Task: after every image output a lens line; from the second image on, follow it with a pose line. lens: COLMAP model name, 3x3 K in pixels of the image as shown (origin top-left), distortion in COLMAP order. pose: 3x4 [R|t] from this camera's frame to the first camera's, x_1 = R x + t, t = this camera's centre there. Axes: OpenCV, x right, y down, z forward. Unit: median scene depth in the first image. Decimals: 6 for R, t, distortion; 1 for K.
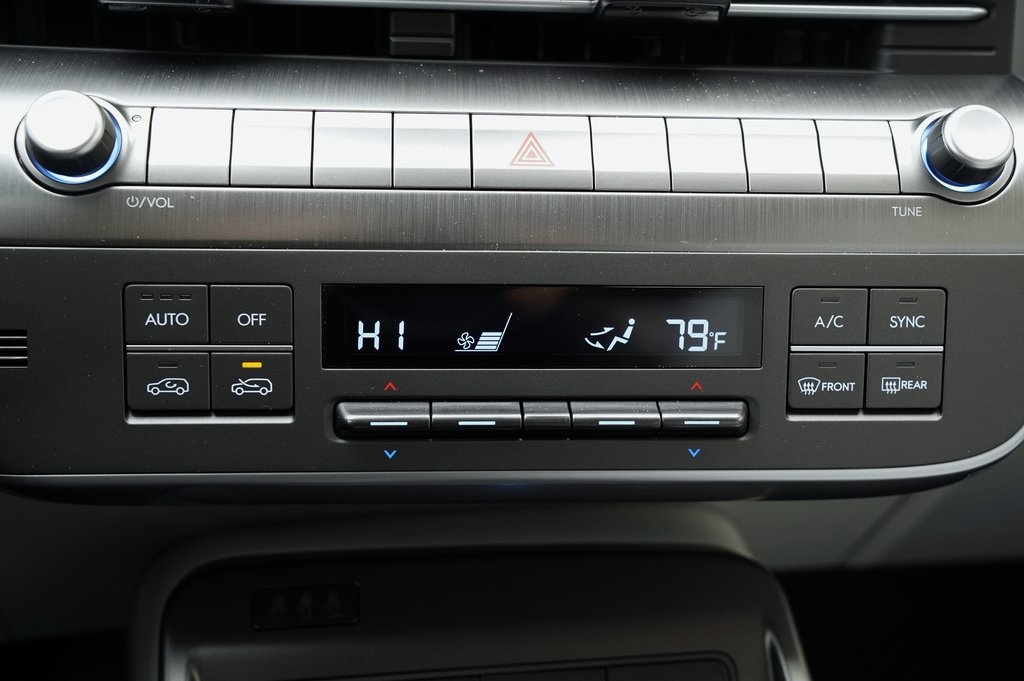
lens RADIAL K [[1244.9, 0, 512.0], [0, 1244.9, 340.5], [0, 0, 1]] dist [0.041936, 0.028150]
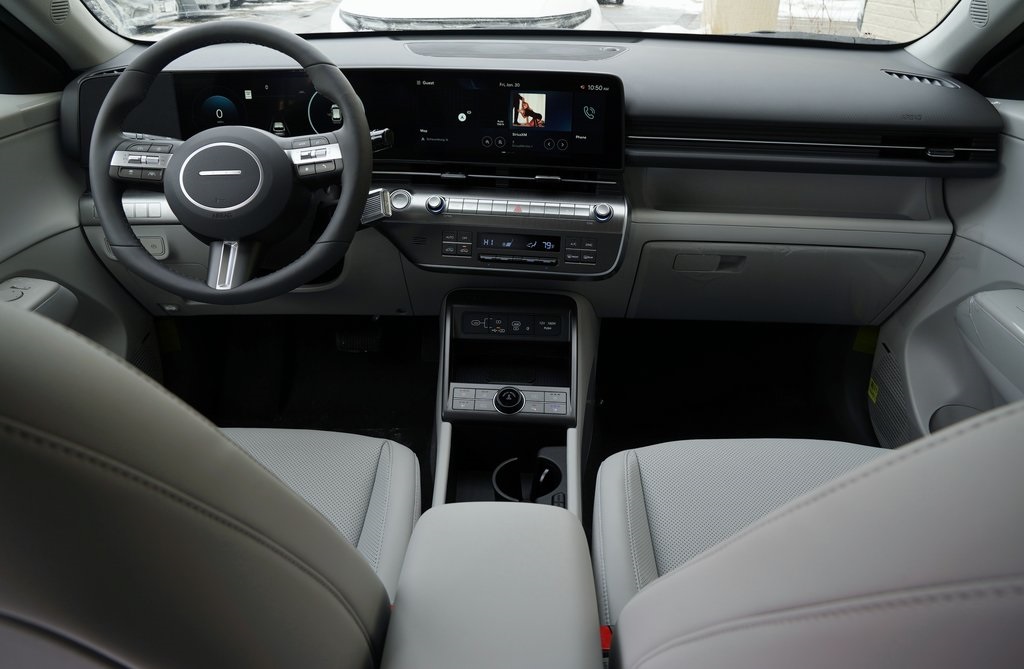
lens RADIAL K [[725.4, 0, 512.0], [0, 725.4, 334.5], [0, 0, 1]] dist [-0.138731, 0.108122]
pose [[0.977960, 0.073327, -0.195491, 0.621858], [-0.057042, 0.994515, 0.087676, 0.109951], [0.200847, -0.074593, 0.976779, -2.011725]]
